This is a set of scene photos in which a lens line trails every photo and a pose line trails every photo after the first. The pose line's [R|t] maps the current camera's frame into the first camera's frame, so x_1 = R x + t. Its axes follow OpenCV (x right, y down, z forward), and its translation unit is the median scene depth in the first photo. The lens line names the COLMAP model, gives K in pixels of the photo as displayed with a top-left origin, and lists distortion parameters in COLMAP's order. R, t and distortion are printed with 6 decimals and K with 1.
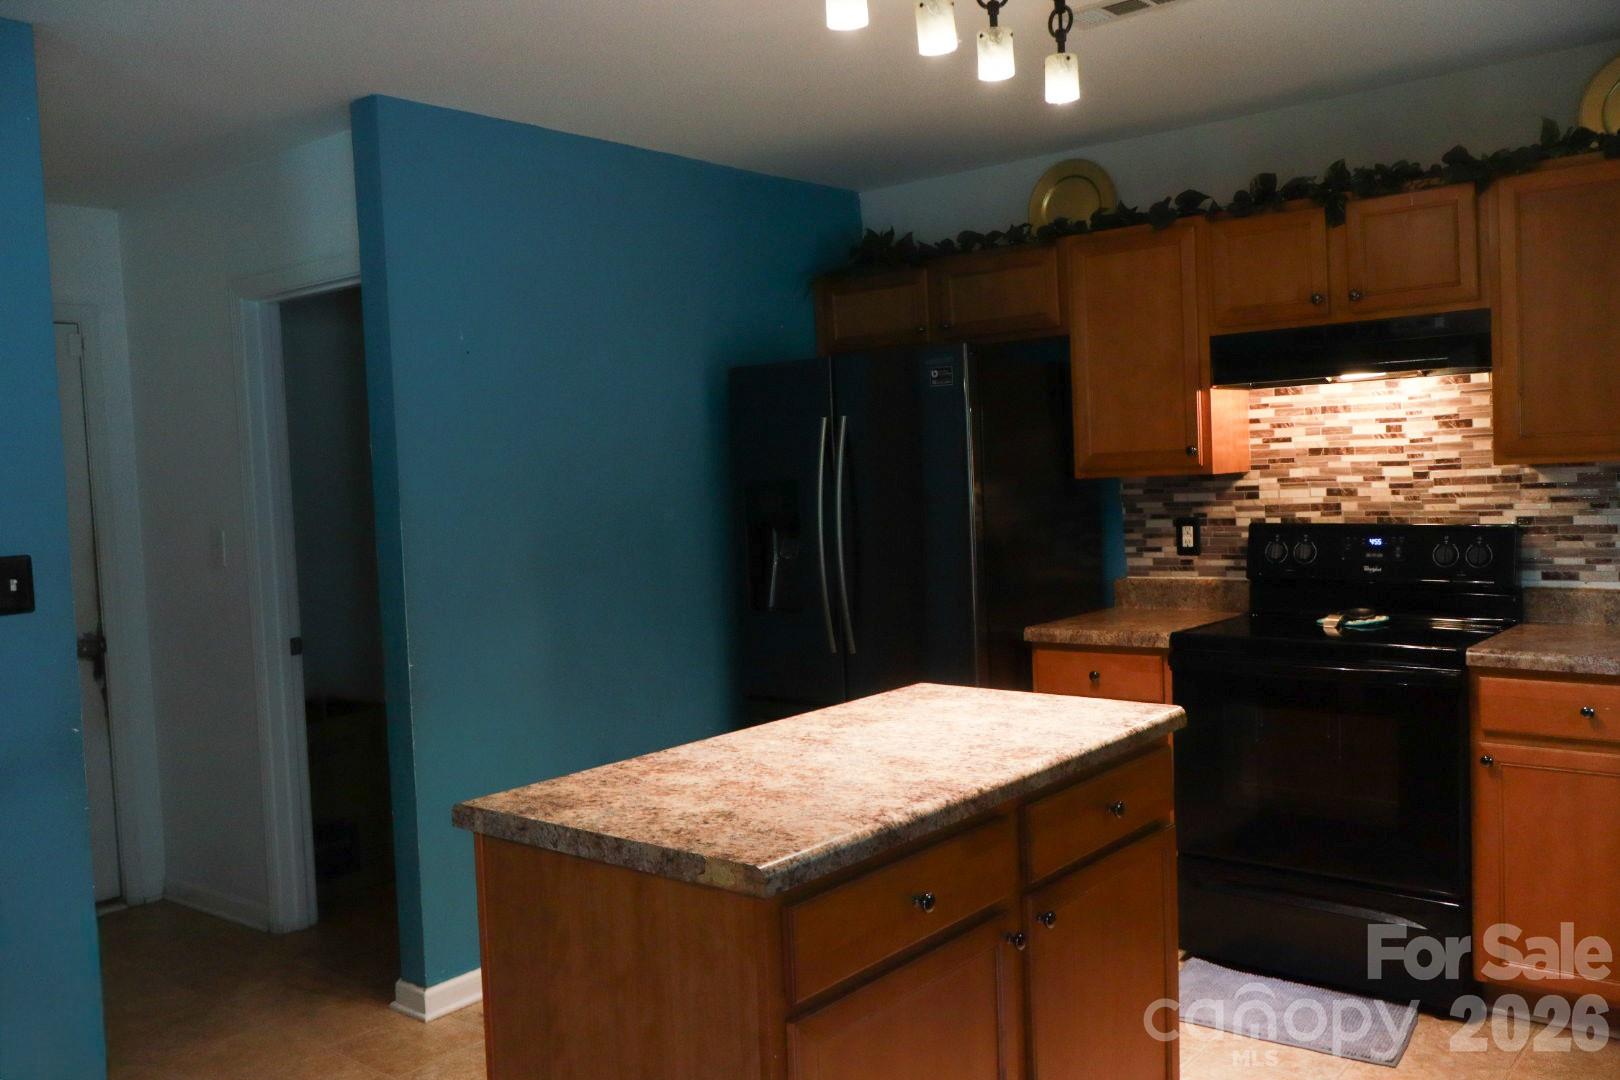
lens RADIAL K [[1374.4, 0, 804.3], [0, 1374.4, 546.3], [0, 0, 1]] dist [-0.000041, 0.009605]
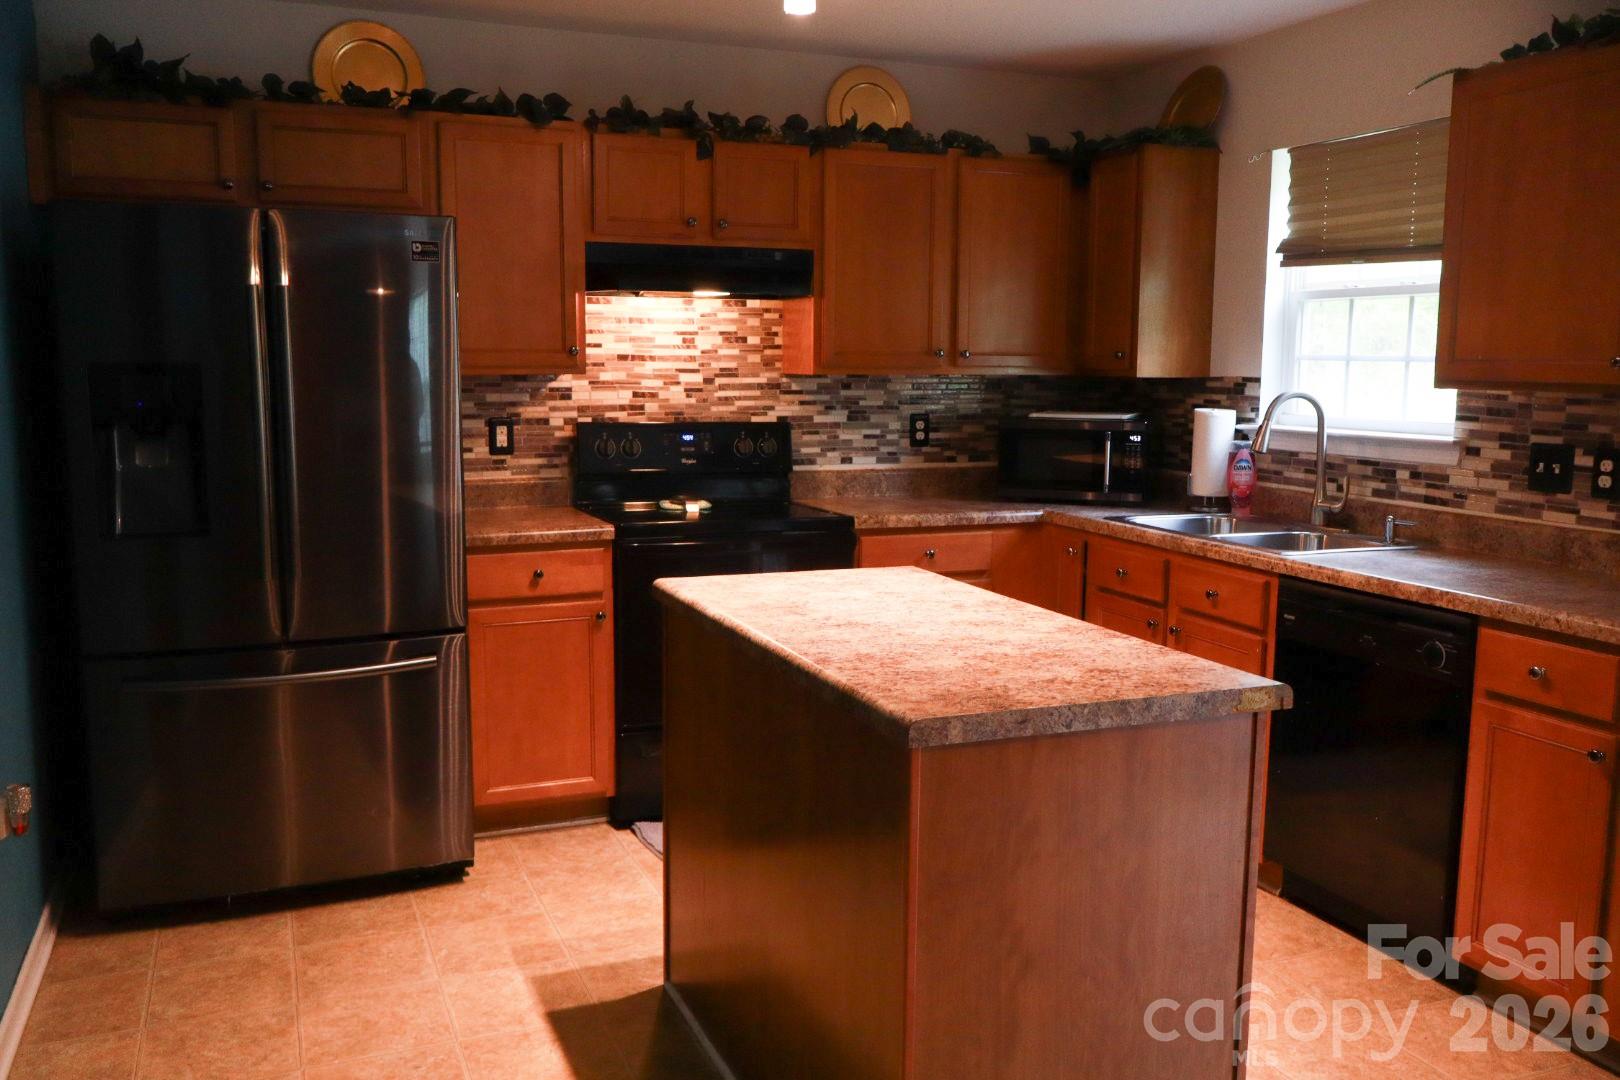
lens RADIAL K [[1374.4, 0, 804.9], [0, 1374.4, 531.5], [0, 0, 1]] dist [-0.000041, 0.009605]
pose [[0.468240, -0.064559, 0.881240, -0.560337], [0.026903, 0.997907, 0.058810, 0.010093], [-0.883191, -0.003829, 0.468997, 0.361467]]
